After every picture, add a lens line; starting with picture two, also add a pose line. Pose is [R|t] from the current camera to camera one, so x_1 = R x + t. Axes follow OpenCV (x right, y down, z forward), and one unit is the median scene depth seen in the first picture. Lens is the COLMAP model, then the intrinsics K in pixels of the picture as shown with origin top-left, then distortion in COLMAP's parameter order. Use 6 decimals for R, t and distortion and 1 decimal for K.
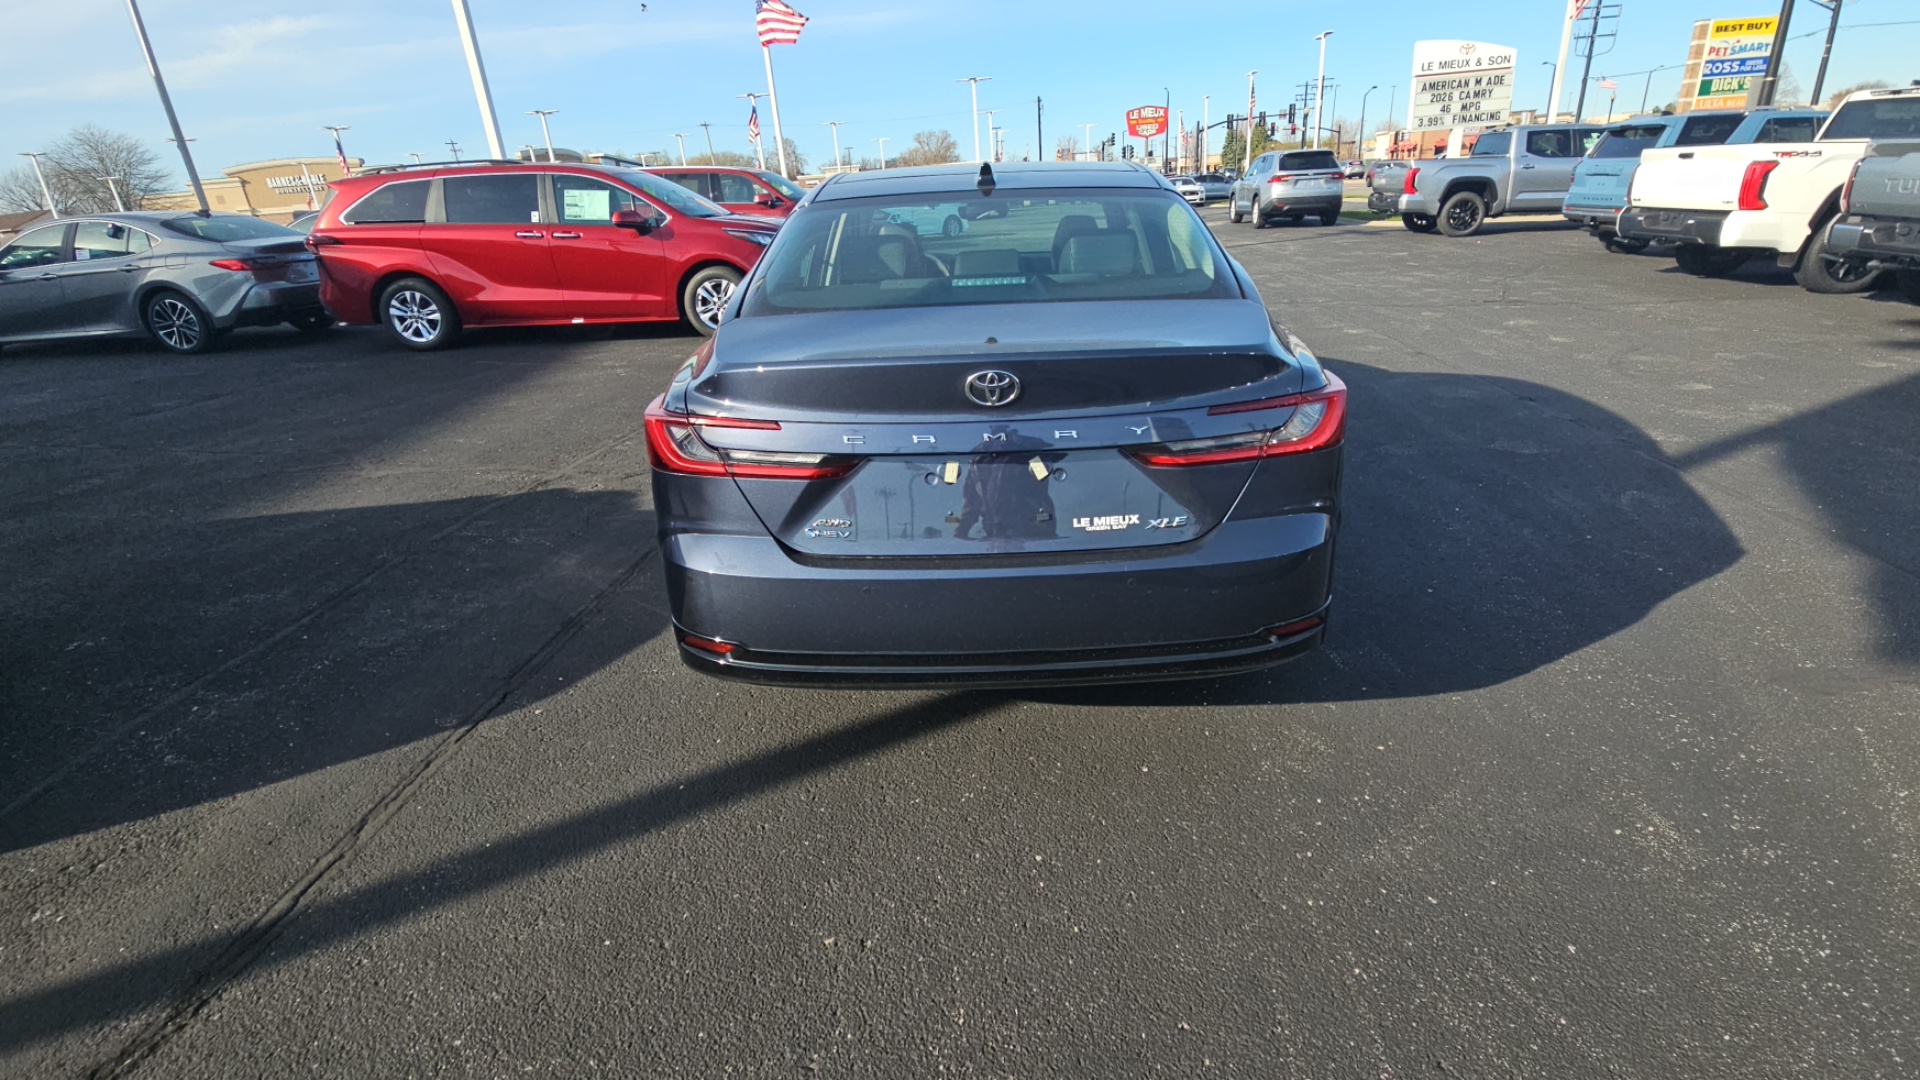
lens RADIAL K [[853.8, 0, 981.5], [0, 853.8, 553.5], [0, 0, 1]] dist [0.000383, -0.000842]
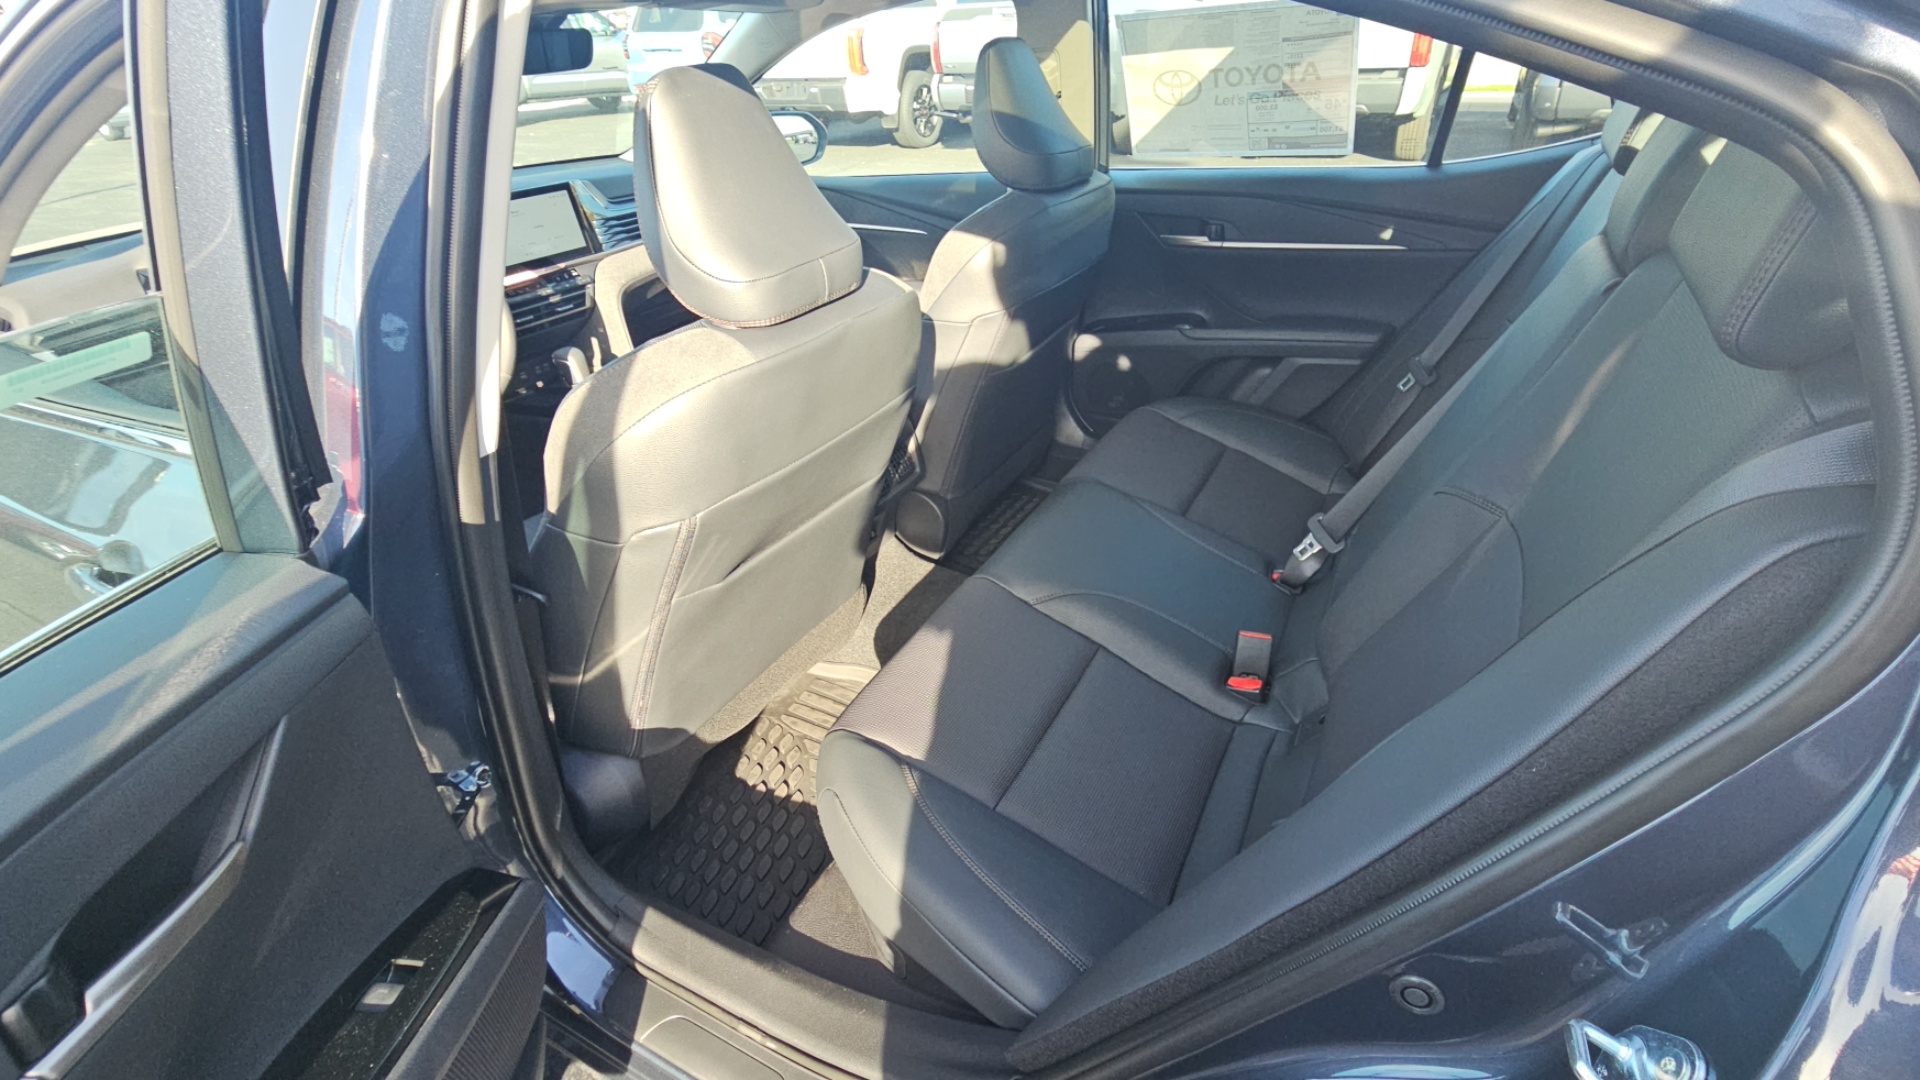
lens RADIAL K [[856.8, 0, 979.8], [0, 856.8, 542.6], [0, 0, 1]] dist [0.008484, -0.006752]
pose [[0.462661, -0.439555, 0.769894, -0.123374], [0.372173, 0.884500, 0.281332, -0.123542], [-0.804632, 0.156373, 0.572814, 0.331489]]
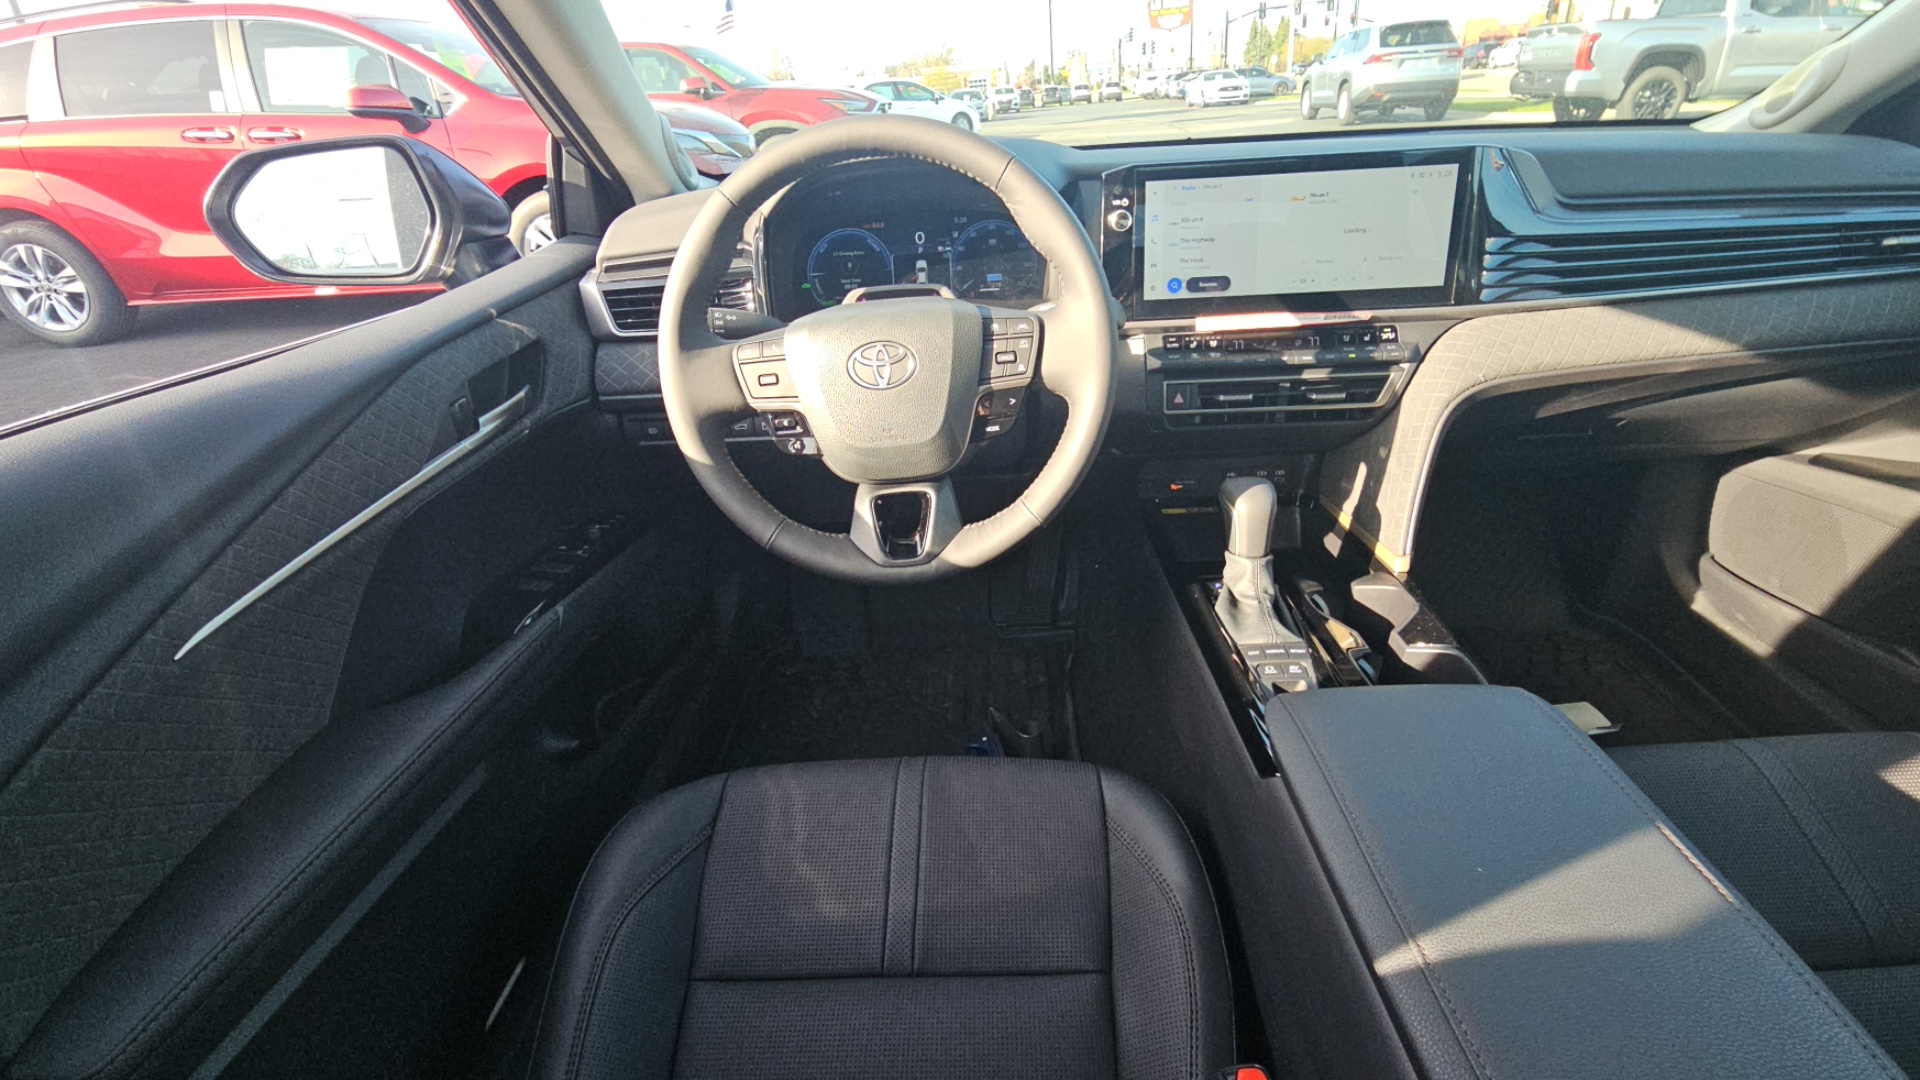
lens RADIAL K [[856.8, 0, 979.8], [0, 856.8, 542.6], [0, 0, 1]] dist [0.008484, -0.006752]
pose [[0.999883, -0.009553, -0.011986, -0.027807], [0.010441, 0.997025, 0.076373, -0.142993], [0.011221, -0.076489, 0.997007, 0.415779]]
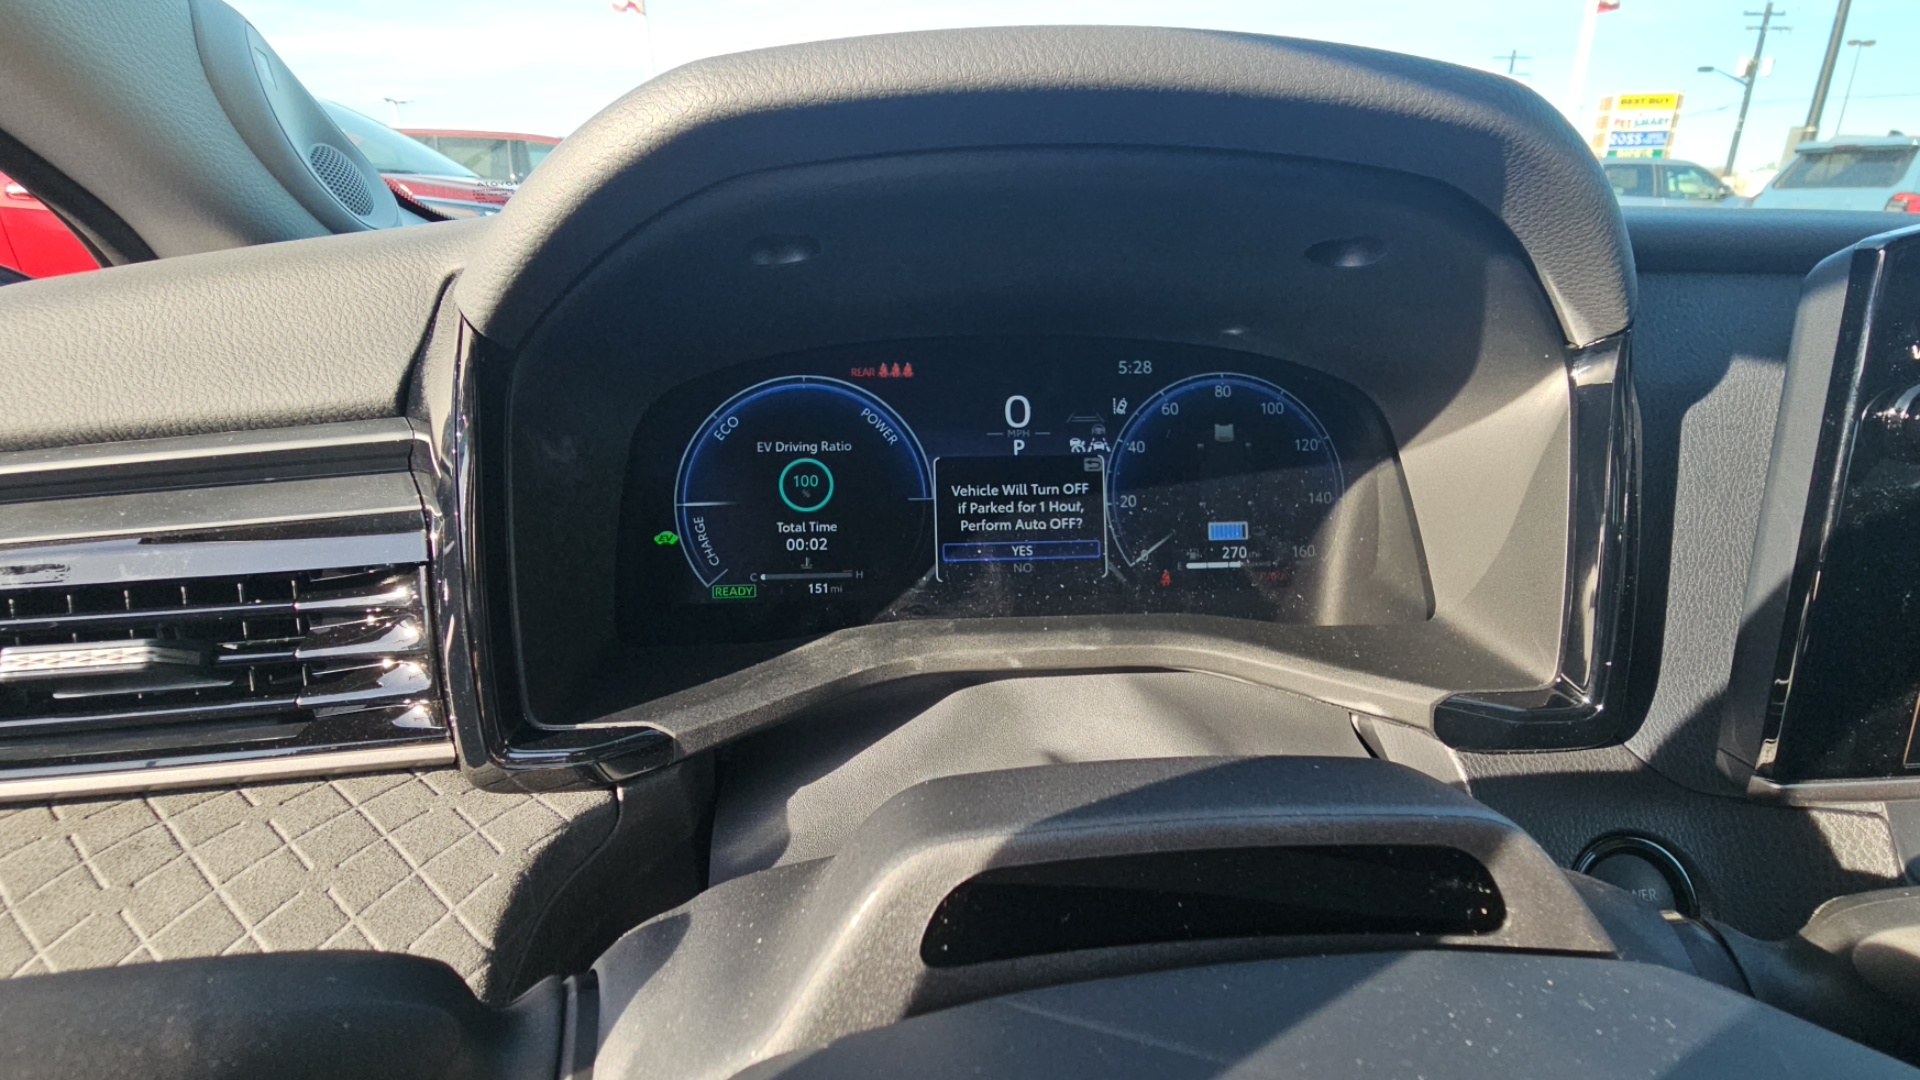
lens RADIAL K [[856.8, 0, 979.8], [0, 856.8, 542.6], [0, 0, 1]] dist [0.008484, -0.006752]
pose [[0.994862, 0.013303, 0.100360, -0.042144], [-0.008307, 0.998713, -0.050038, -0.166620], [-0.100896, 0.048947, 0.993692, 0.493475]]
